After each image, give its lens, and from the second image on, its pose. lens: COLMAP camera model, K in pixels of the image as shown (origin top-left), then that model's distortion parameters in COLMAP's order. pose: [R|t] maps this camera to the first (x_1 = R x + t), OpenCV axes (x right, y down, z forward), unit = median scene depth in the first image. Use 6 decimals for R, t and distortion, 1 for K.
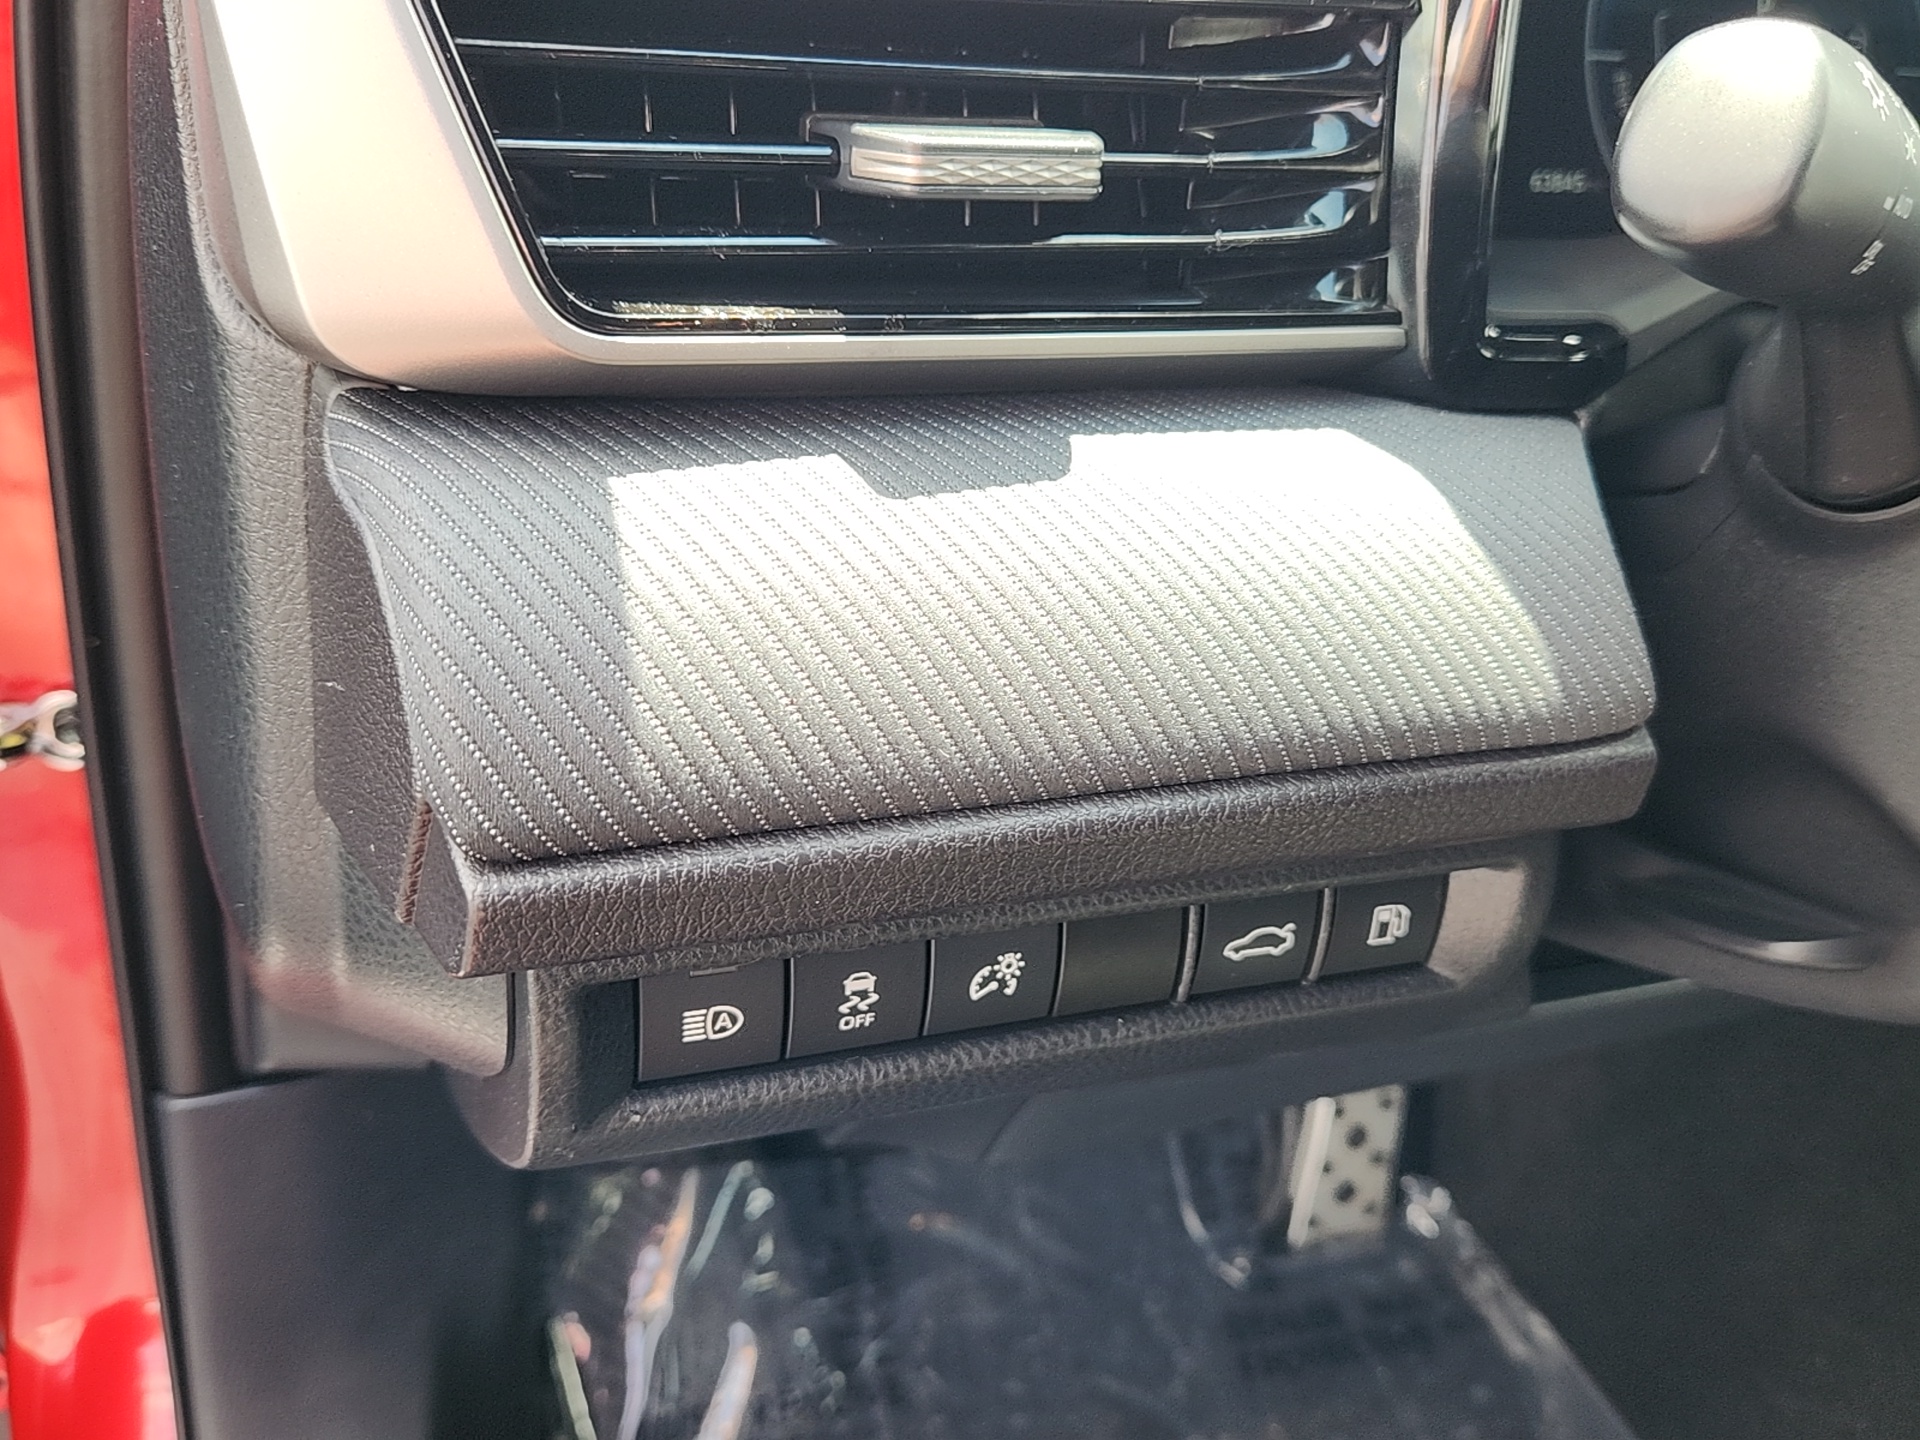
lens RADIAL K [[1848.1, 0, 955.6], [0, 1848.1, 680.5], [0, 0, 1]] dist [0.058228, -0.061748]
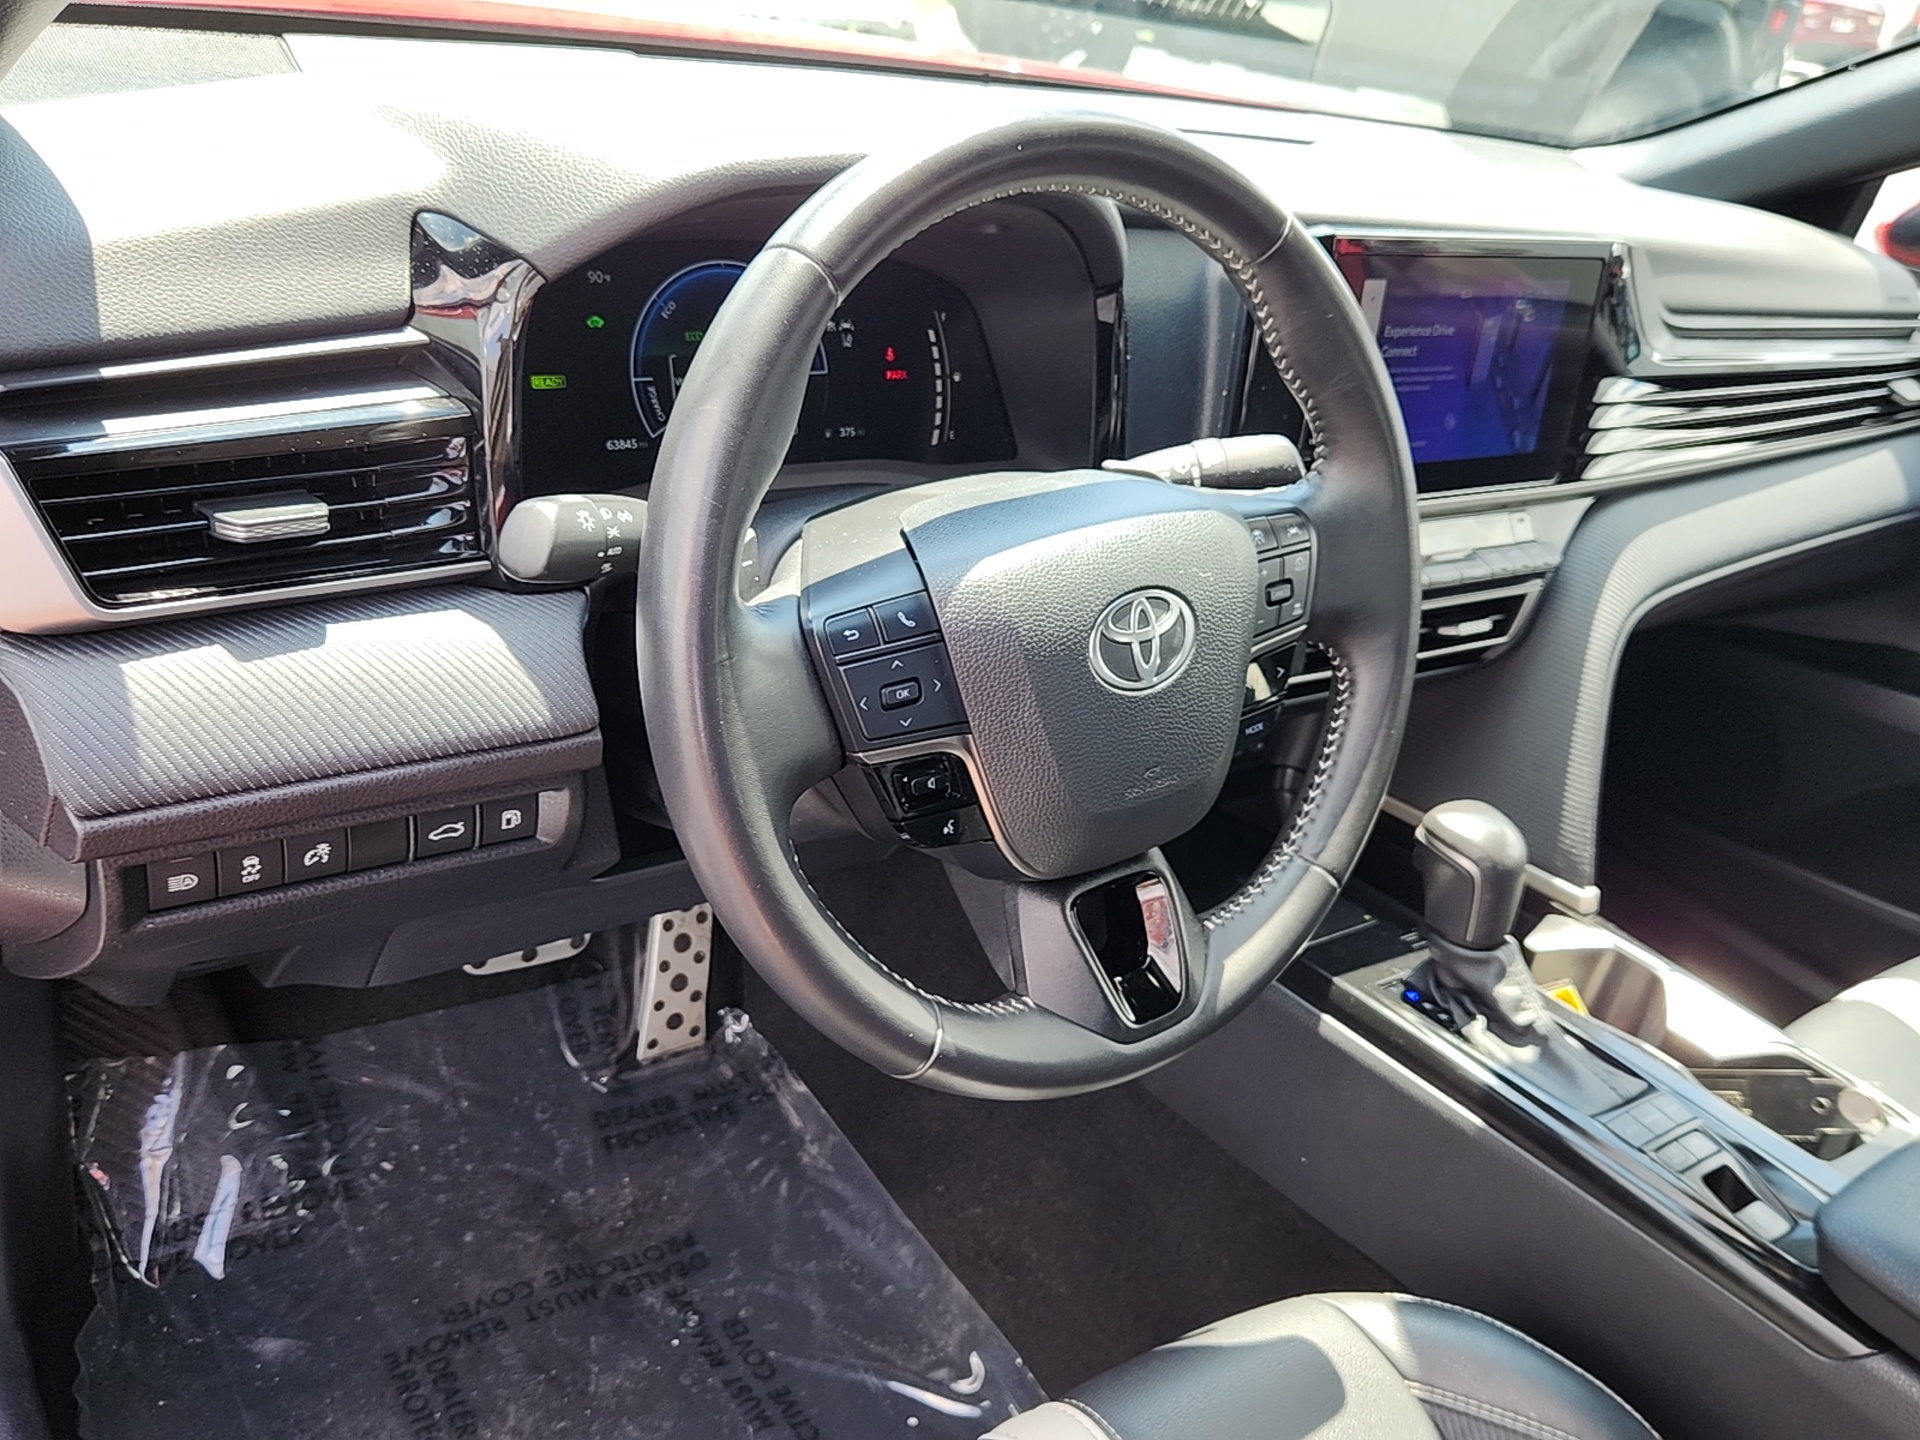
lens RADIAL K [[1725.6, 0, 986.7], [0, 1725.6, 724.8], [0, 0, 1]] dist [0.059619, -0.077601]
pose [[0.951184, -0.066981, 0.301268, 0.170437], [0.052156, 0.997011, 0.056993, -0.079363], [-0.304185, -0.038498, 0.951835, -1.282841]]
